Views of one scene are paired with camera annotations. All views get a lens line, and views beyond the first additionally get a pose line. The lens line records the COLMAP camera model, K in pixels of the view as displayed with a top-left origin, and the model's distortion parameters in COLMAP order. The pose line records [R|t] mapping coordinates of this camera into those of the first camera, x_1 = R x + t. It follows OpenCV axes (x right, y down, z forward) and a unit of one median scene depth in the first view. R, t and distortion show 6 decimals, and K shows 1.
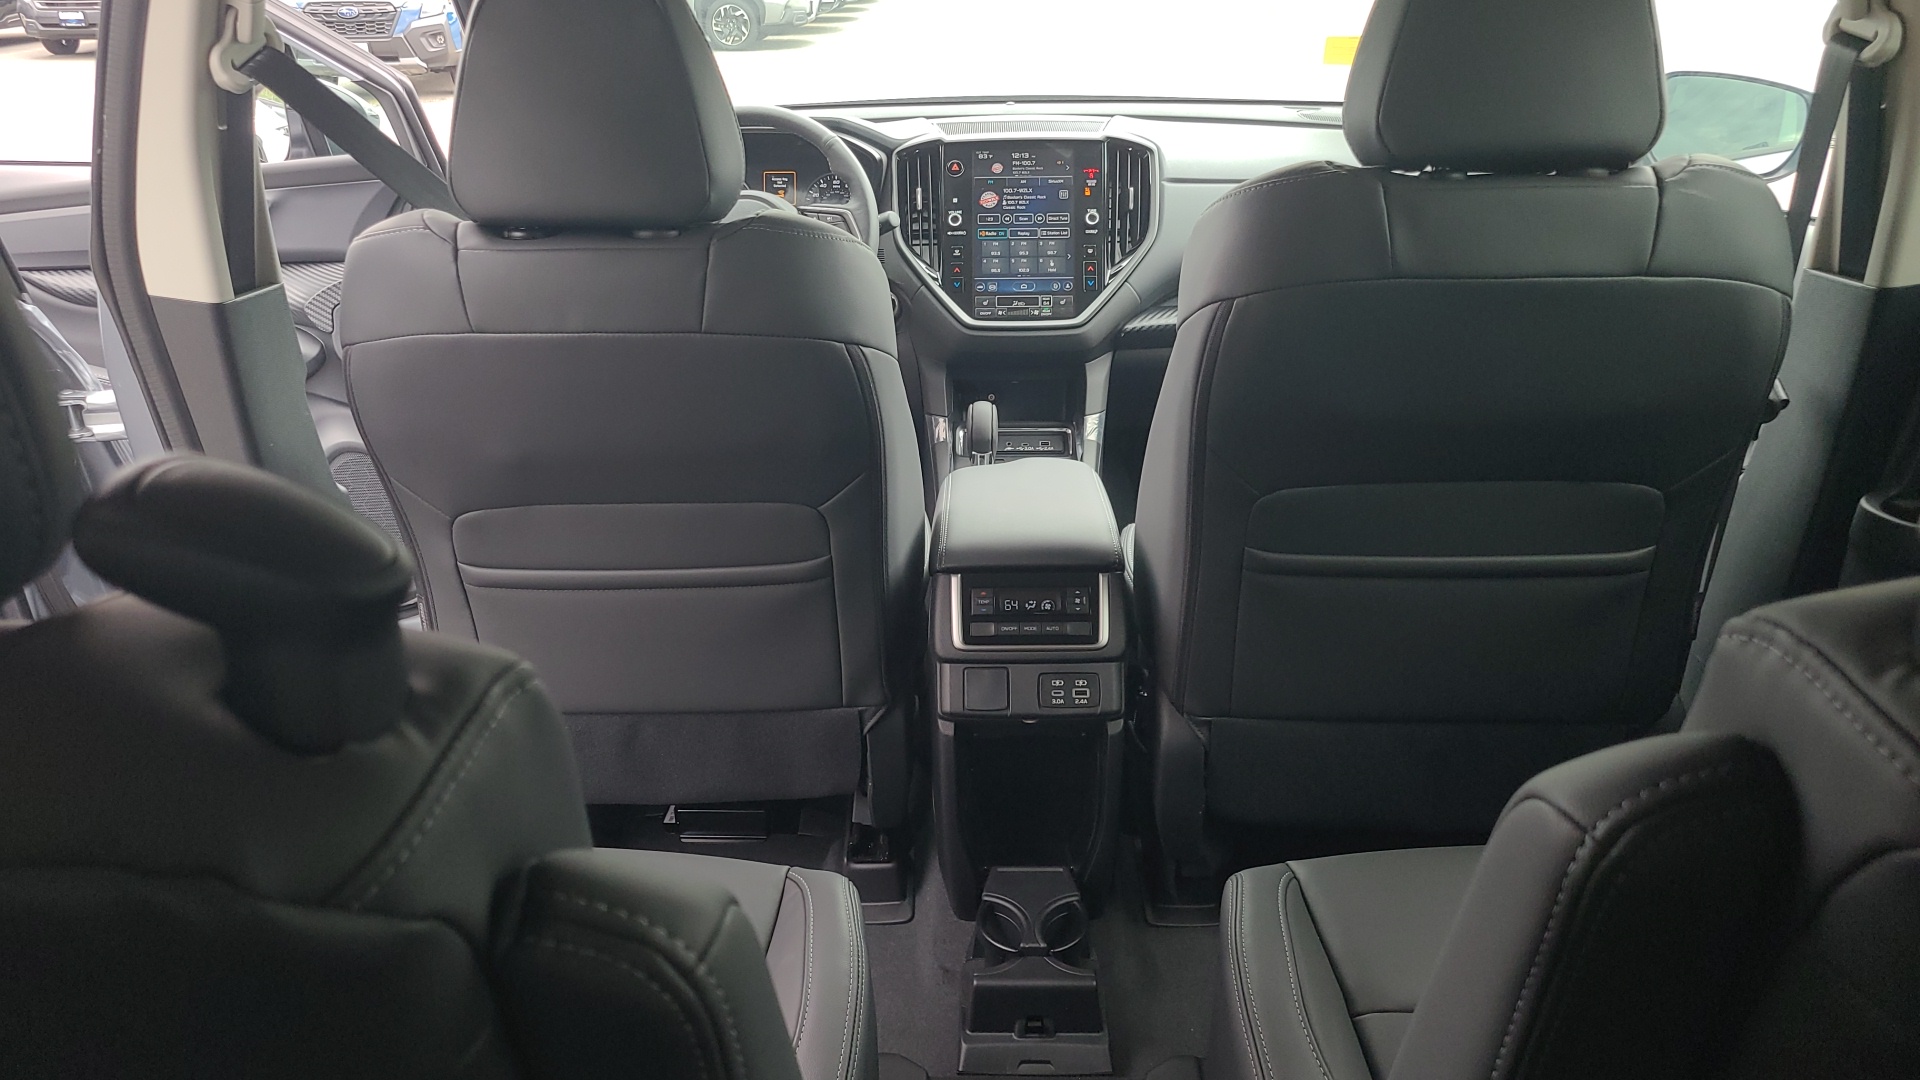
lens RADIAL K [[1492.3, 0, 980.7], [0, 1492.3, 529.0], [0, 0, 1]] dist [0.062522, -0.064004]
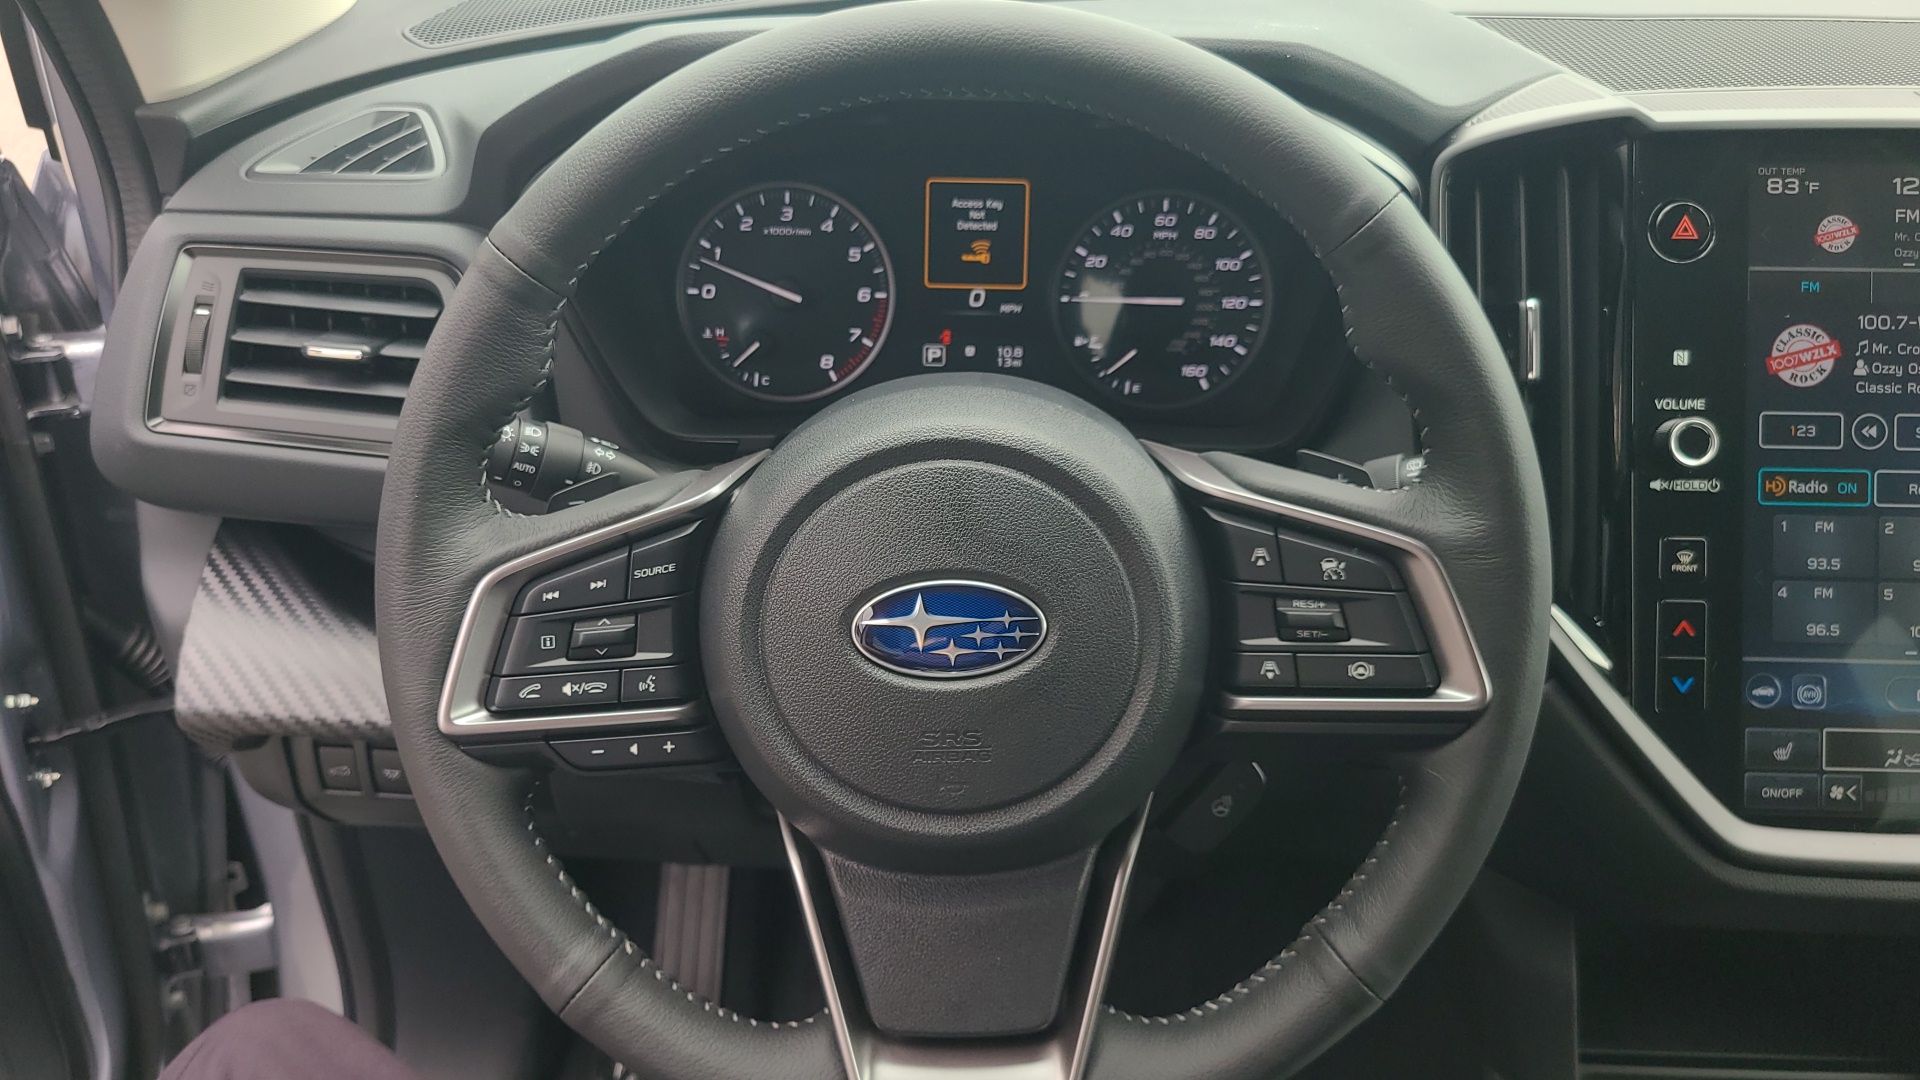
lens RADIAL K [[1474.6, 0, 924.2], [0, 1474.6, 537.7], [0, 0, 1]] dist [-0.000800, 0.085264]
pose [[0.999030, 0.043861, -0.003850, -0.149664], [-0.043276, 0.994281, 0.097638, -0.207628], [0.008111, -0.097377, 0.995215, 0.732552]]
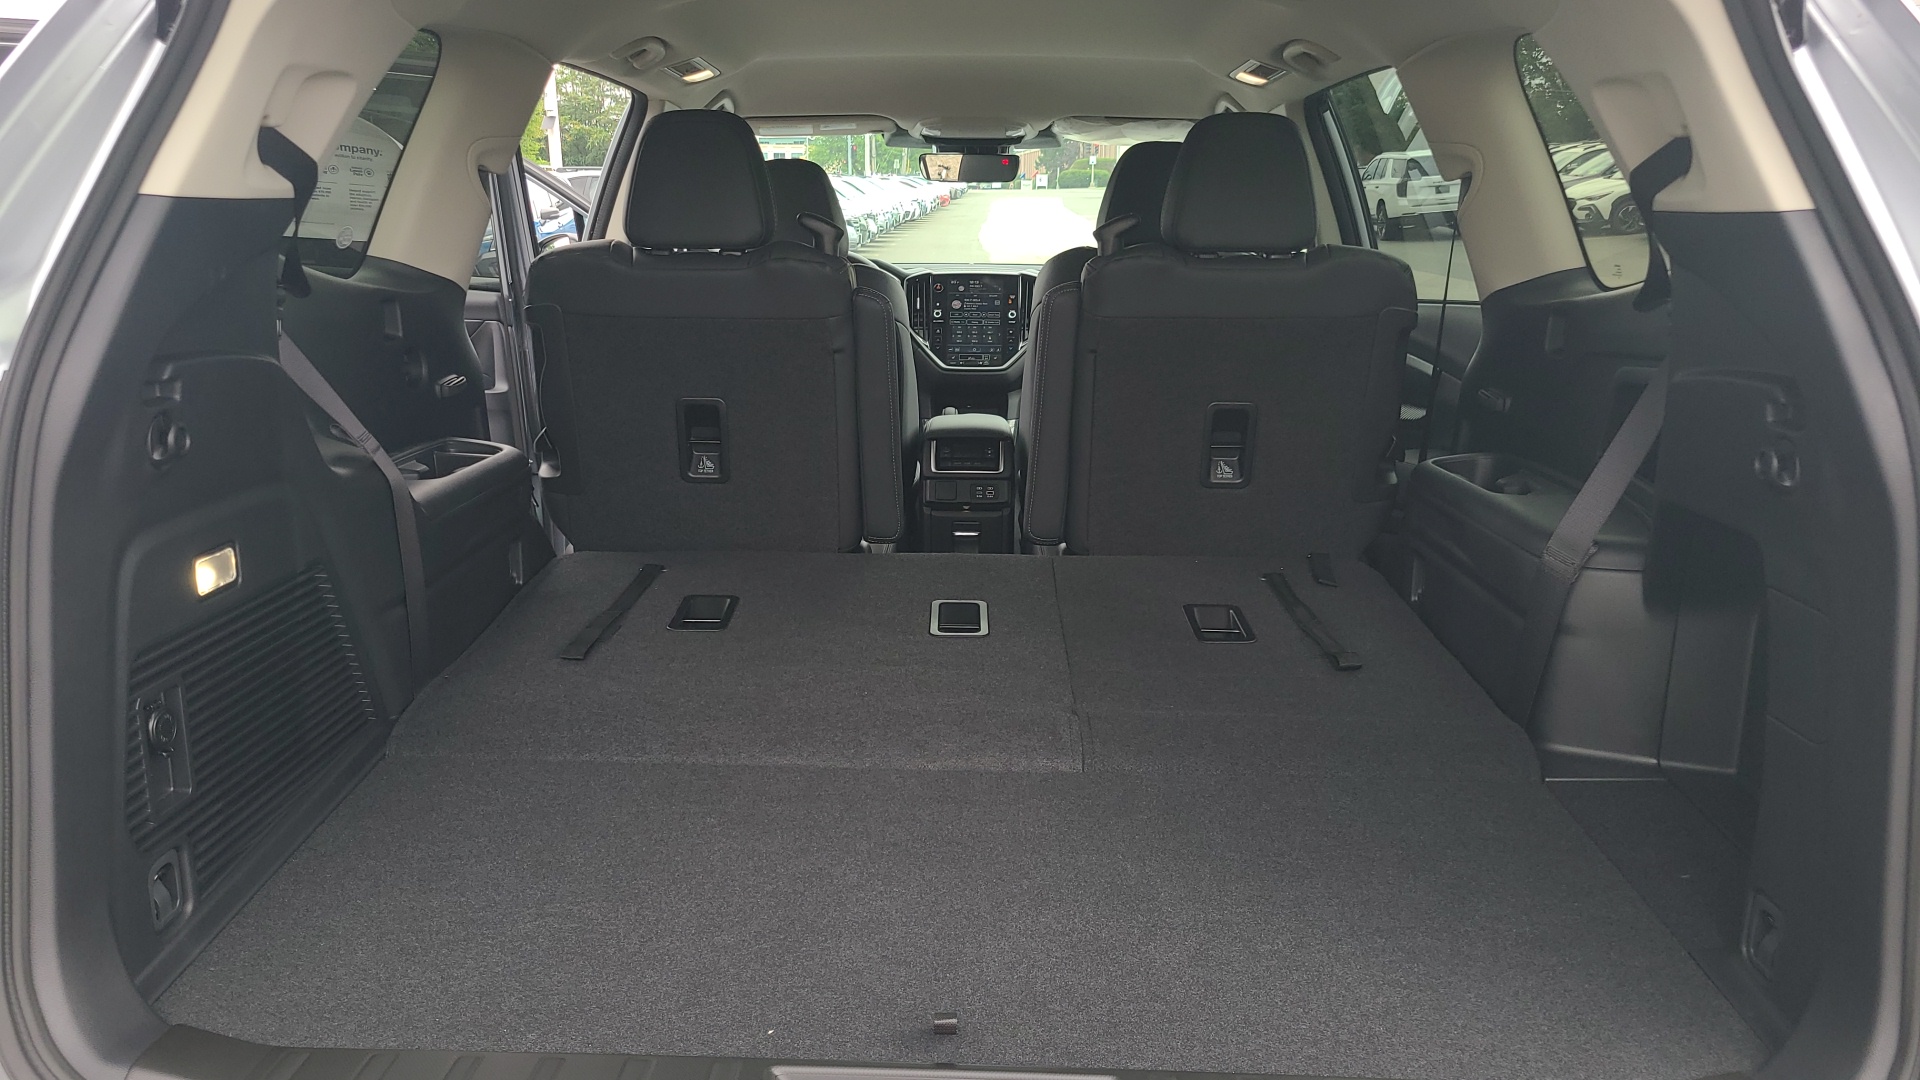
lens RADIAL K [[1460.4, 0, 948.9], [0, 1460.4, 541.4], [0, 0, 1]] dist [0.048156, -0.028572]
pose [[0.999706, 0.022827, -0.008159, 0.017774], [-0.023779, 0.988865, -0.146902, 0.333091], [0.004715, 0.147052, 0.989117, -0.737096]]
